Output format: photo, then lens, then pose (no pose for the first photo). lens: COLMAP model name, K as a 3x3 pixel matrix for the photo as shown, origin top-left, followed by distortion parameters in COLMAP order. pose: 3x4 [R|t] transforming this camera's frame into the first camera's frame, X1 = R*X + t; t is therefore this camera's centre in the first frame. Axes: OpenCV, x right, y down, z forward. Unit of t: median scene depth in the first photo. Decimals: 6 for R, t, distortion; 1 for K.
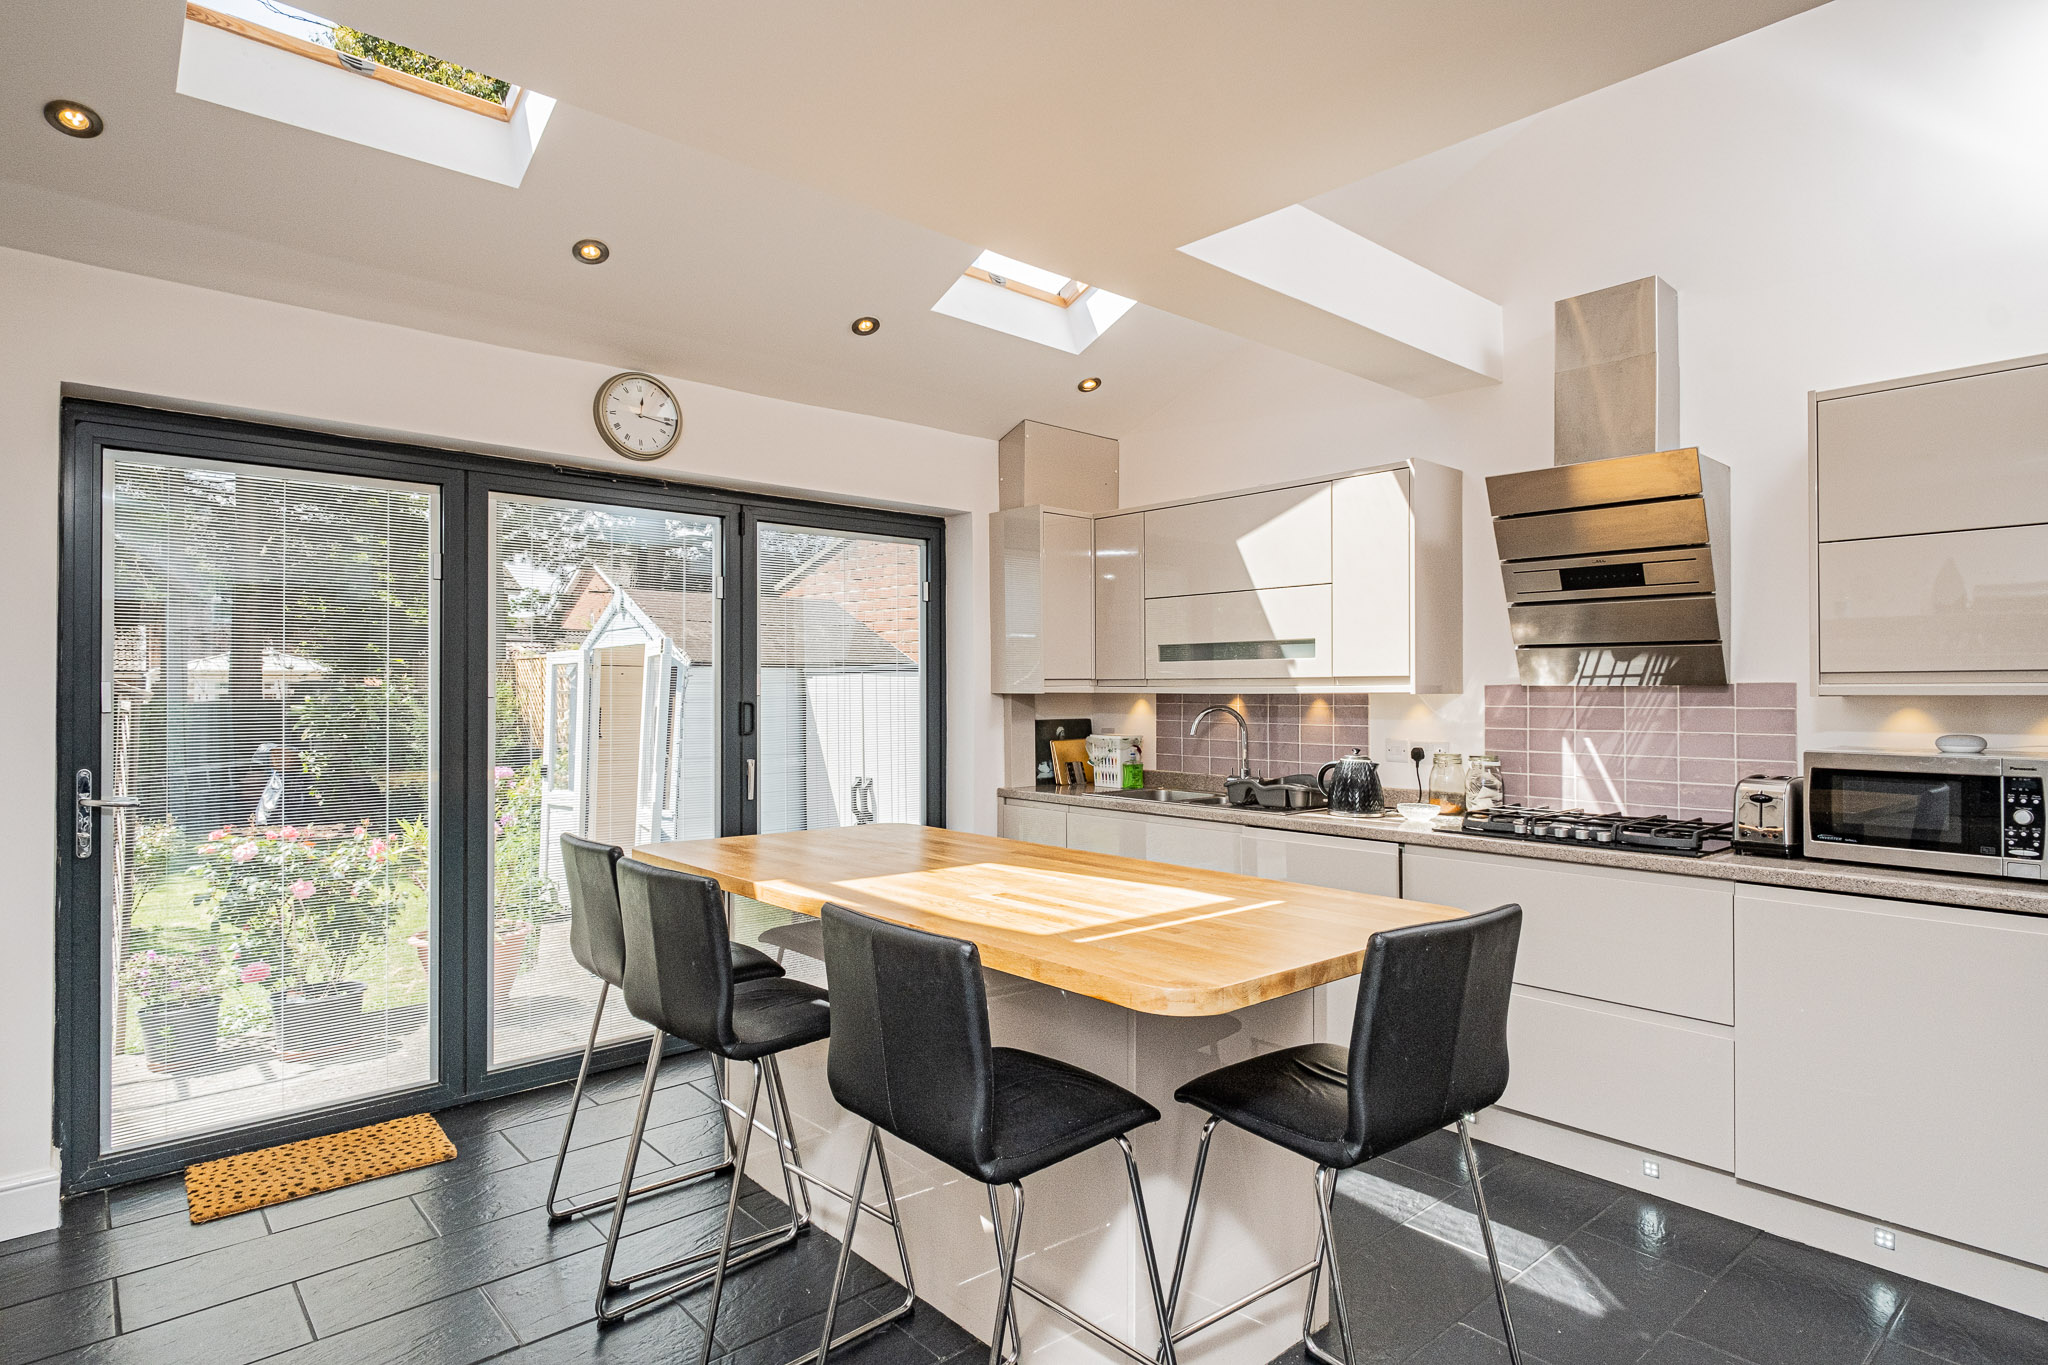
lens RADIAL K [[1077.0, 0, 1024.0], [0, 1077.0, 682.5], [0, 0, 1]] dist [0.000011, 0.000014]
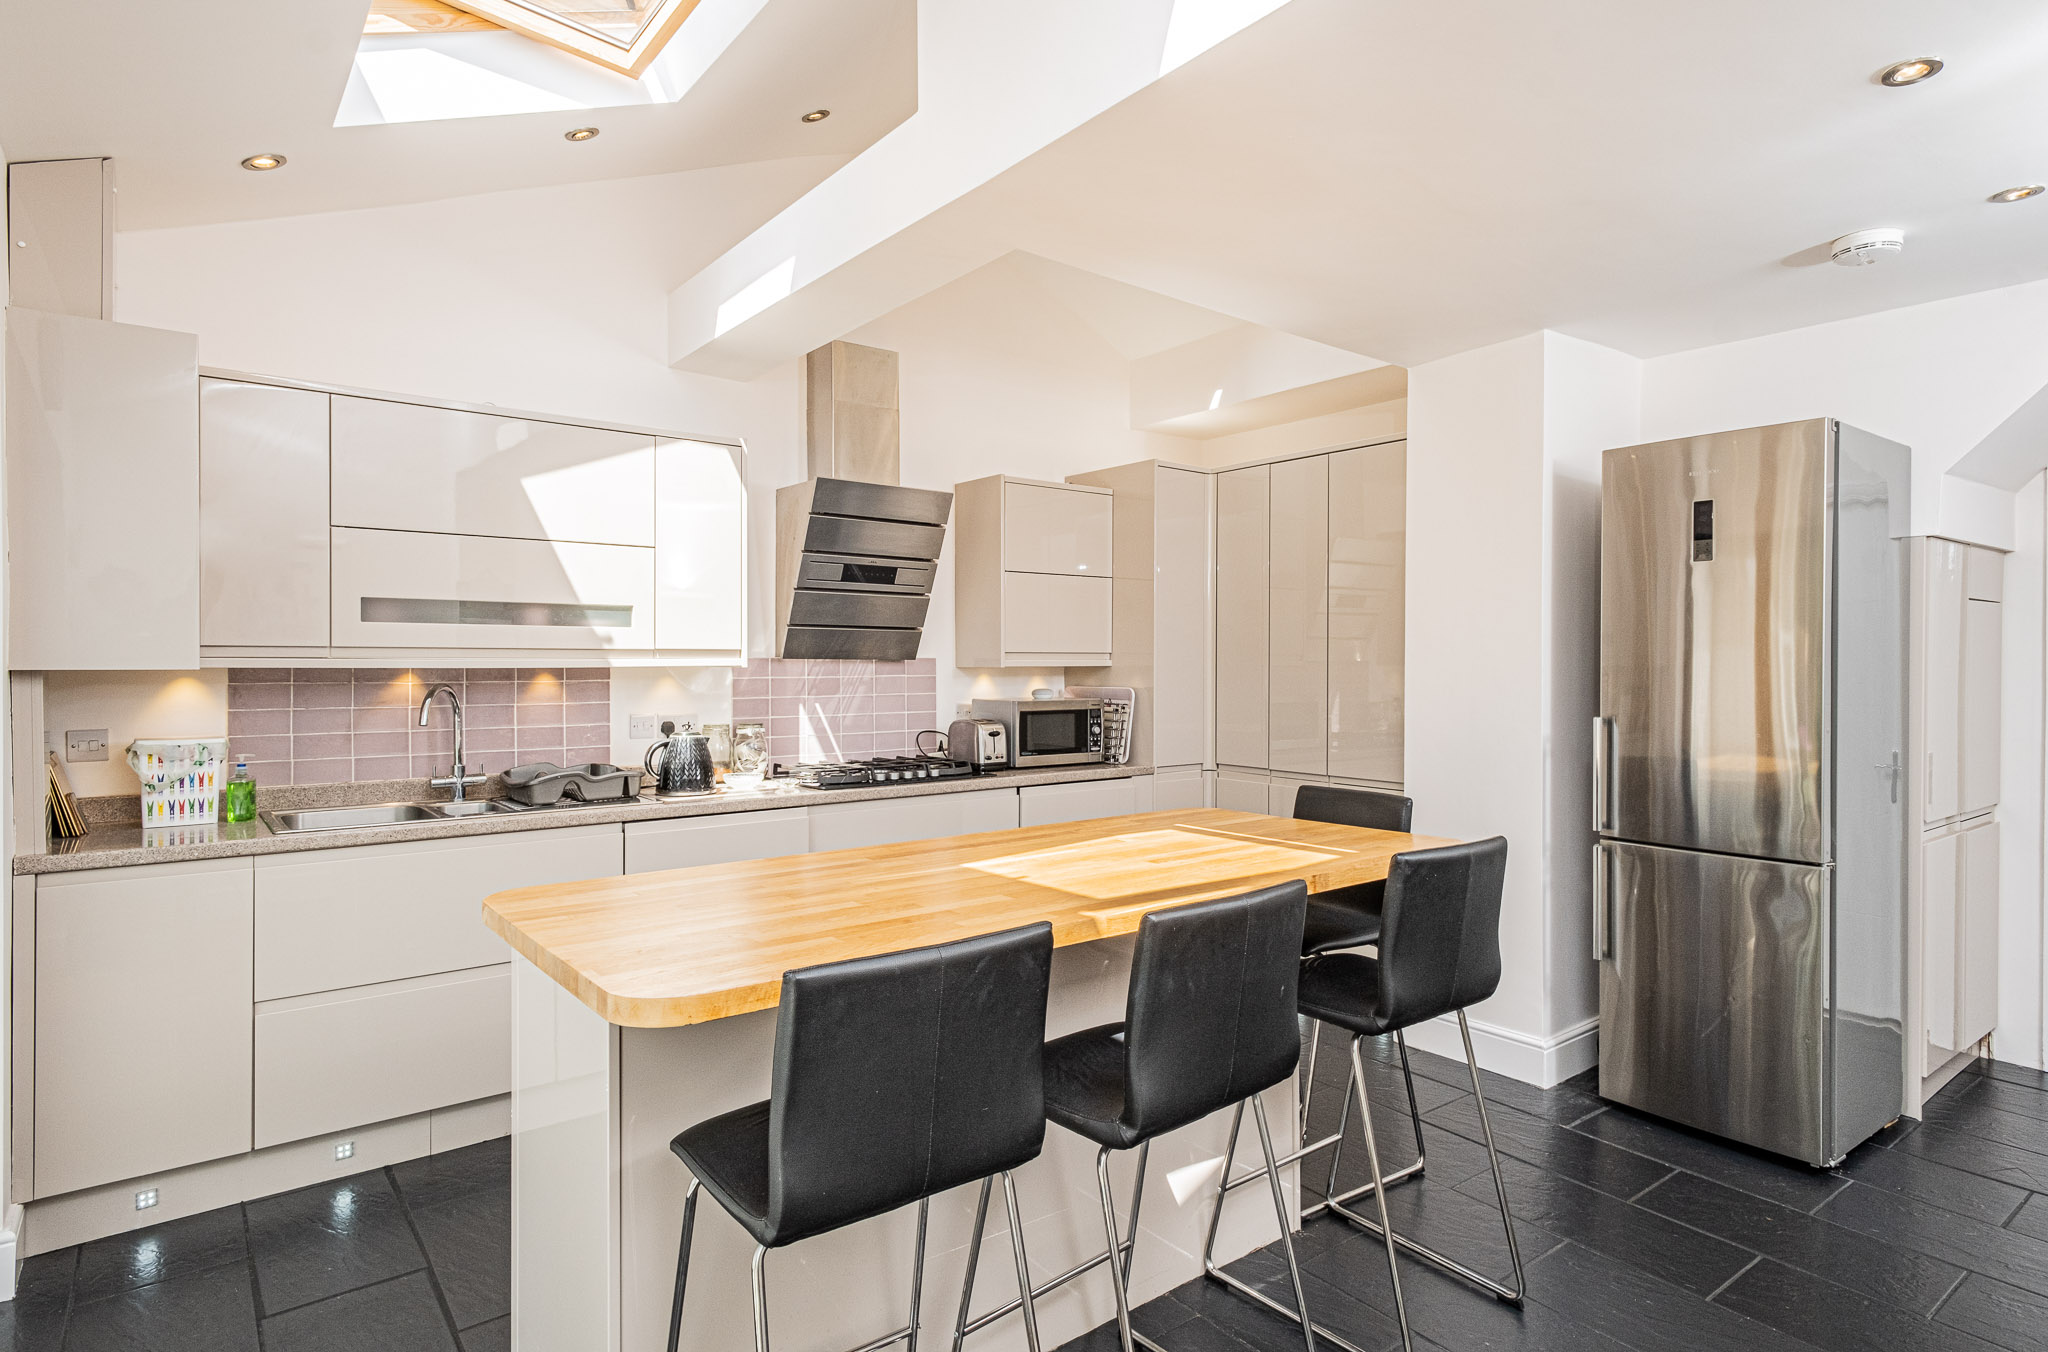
lens RADIAL K [[1111.6, 0, 1024.0], [0, 1111.6, 676.0], [0, 0, 1]] dist [0.025818, 0.000127]
pose [[0.074235, -0.014807, 0.997131, -0.645967], [-0.008991, 0.999839, 0.015517, -0.000047], [-0.997200, -0.010117, 0.074090, 0.612258]]
